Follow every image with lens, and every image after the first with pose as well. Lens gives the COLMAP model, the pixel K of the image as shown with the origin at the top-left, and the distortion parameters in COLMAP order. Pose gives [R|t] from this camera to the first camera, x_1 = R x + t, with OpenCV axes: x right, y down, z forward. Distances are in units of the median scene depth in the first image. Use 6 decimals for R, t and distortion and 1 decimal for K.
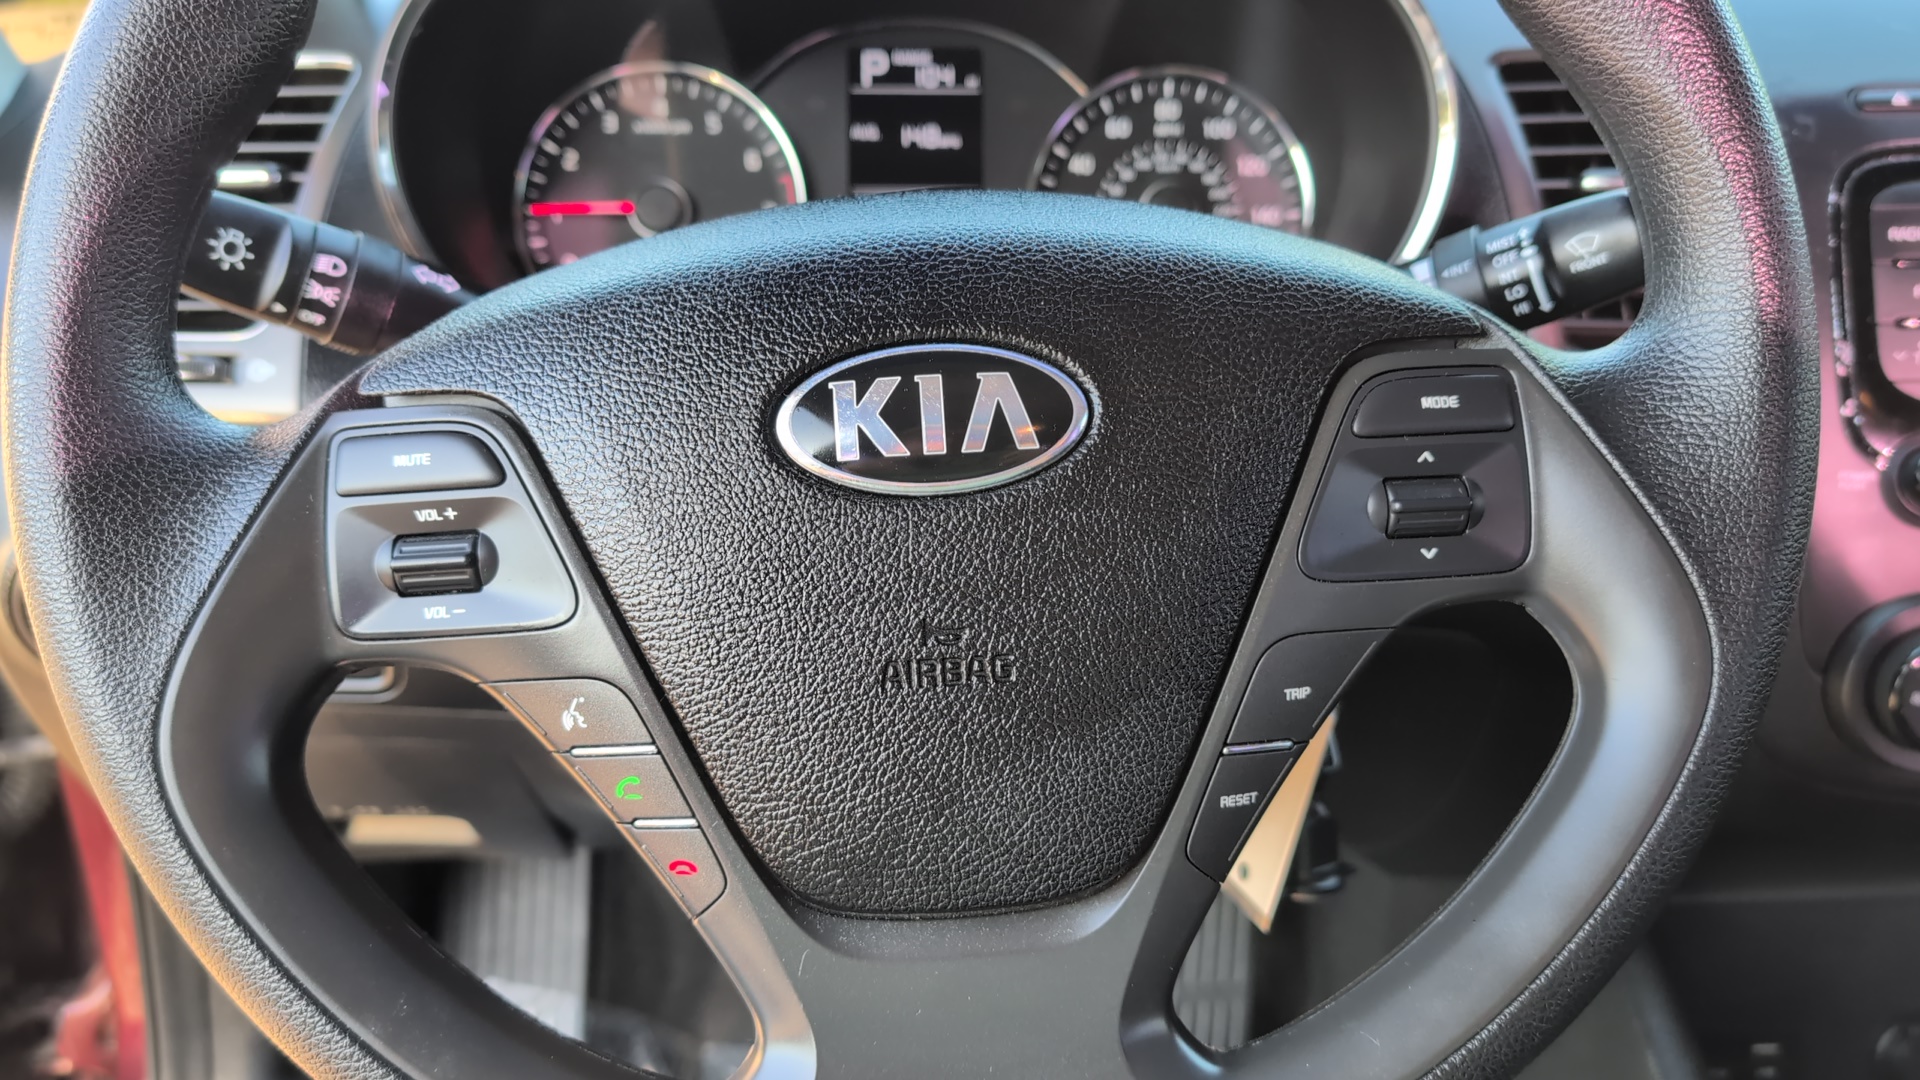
lens RADIAL K [[1602.5, 0, 955.2], [0, 1602.5, 545.4], [0, 0, 1]] dist [0.022560, -0.025821]
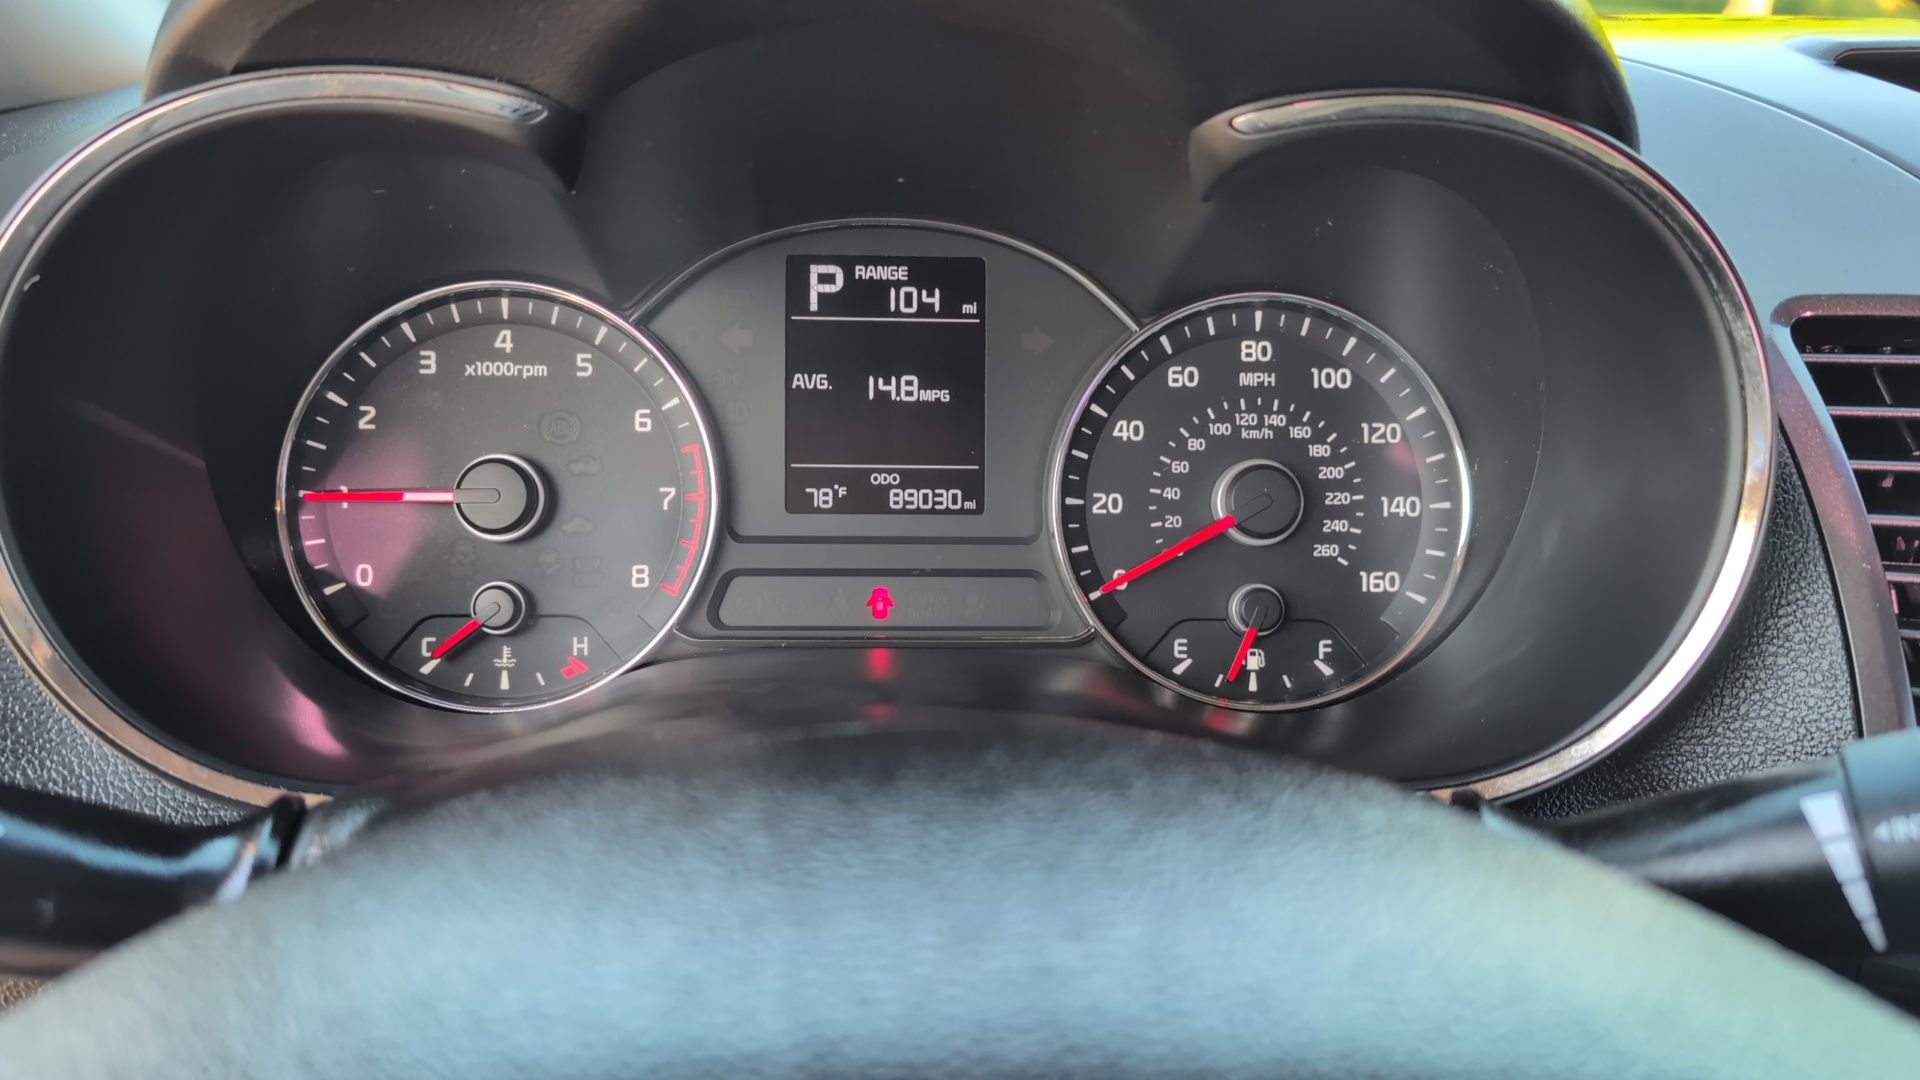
lens RADIAL K [[1602.5, 0, 975.5], [0, 1602.5, 539.9], [0, 0, 1]] dist [0.022560, -0.025821]
pose [[0.999821, 0.010932, 0.015454, 0.003682], [-0.010234, 0.998955, -0.044538, -0.161818], [-0.015924, 0.044371, 0.998888, 0.330891]]
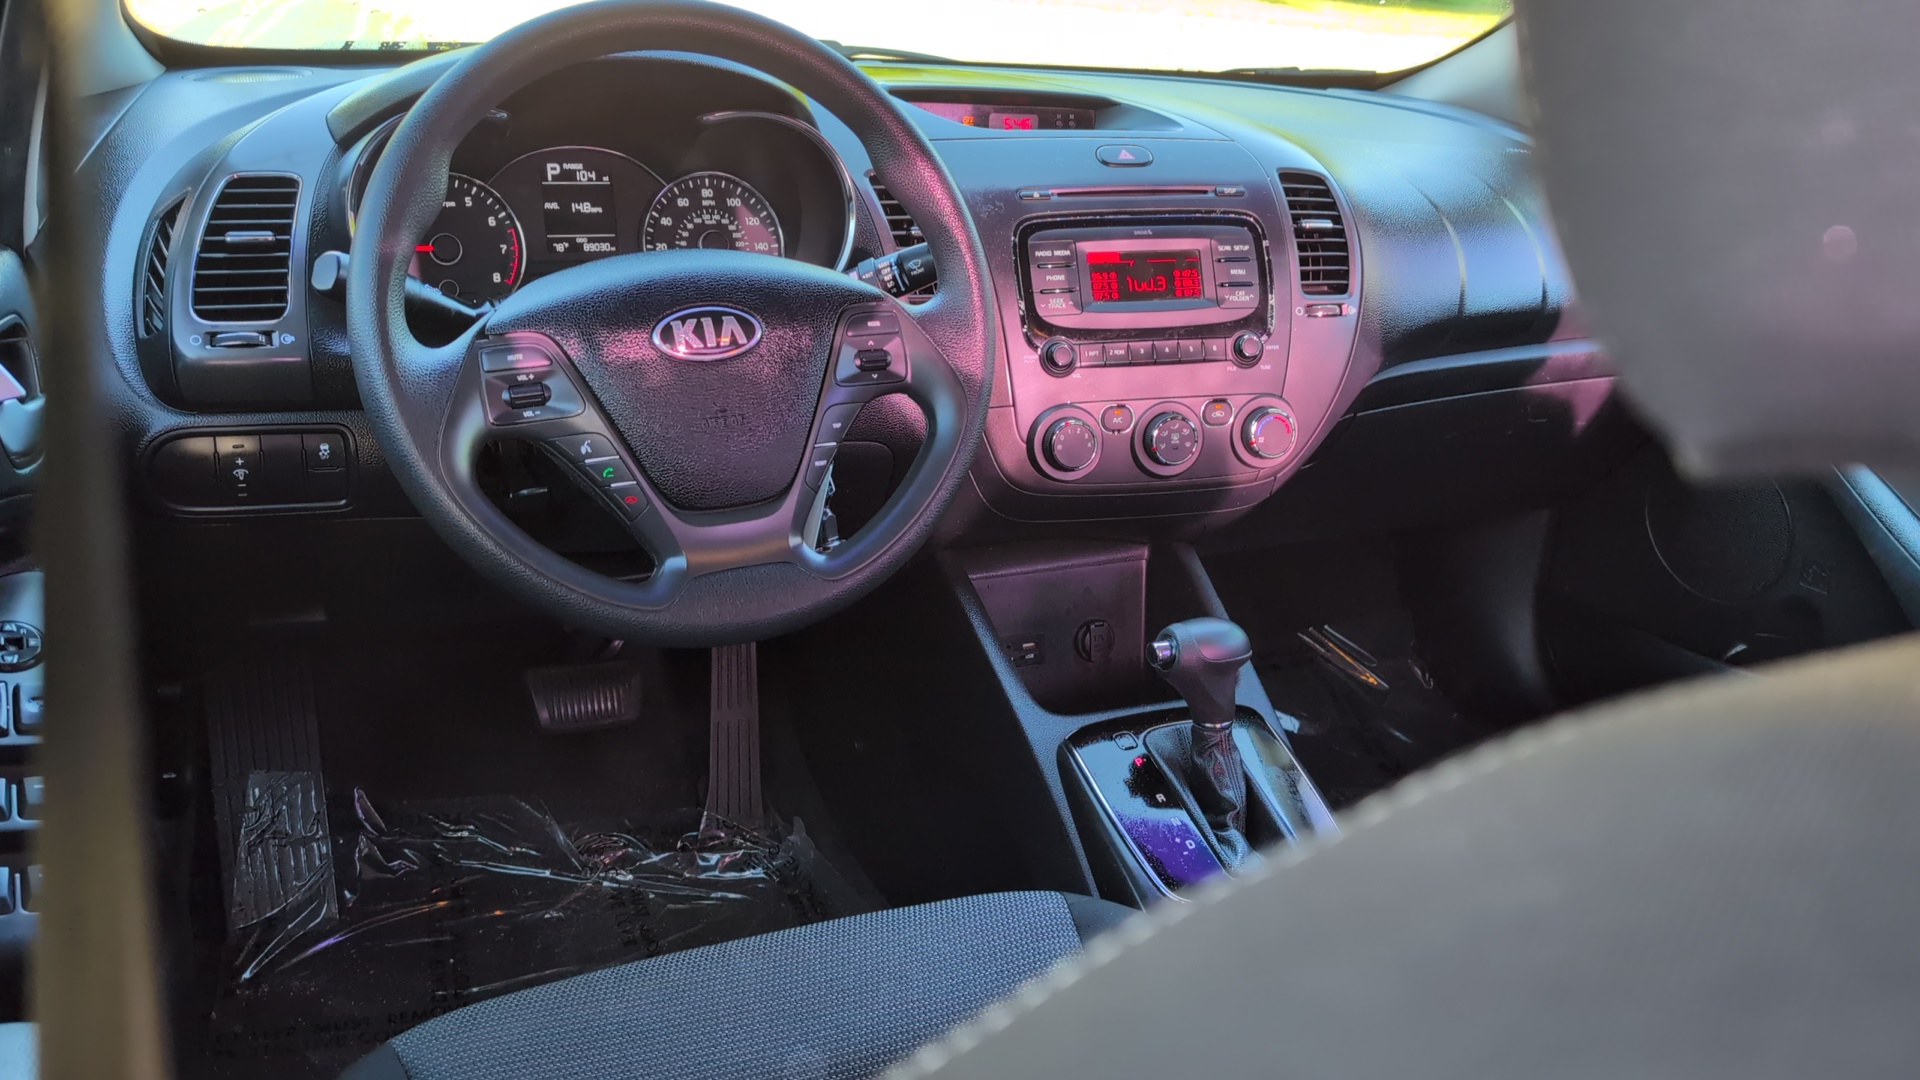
lens RADIAL K [[1602.5, 0, 968.9], [0, 1602.5, 532.5], [0, 0, 1]] dist [0.022560, -0.025821]
pose [[0.918654, -0.086529, 0.385471, -0.365483], [0.087075, 0.996072, 0.016077, 0.135932], [-0.385348, 0.018796, 0.922580, -0.915757]]
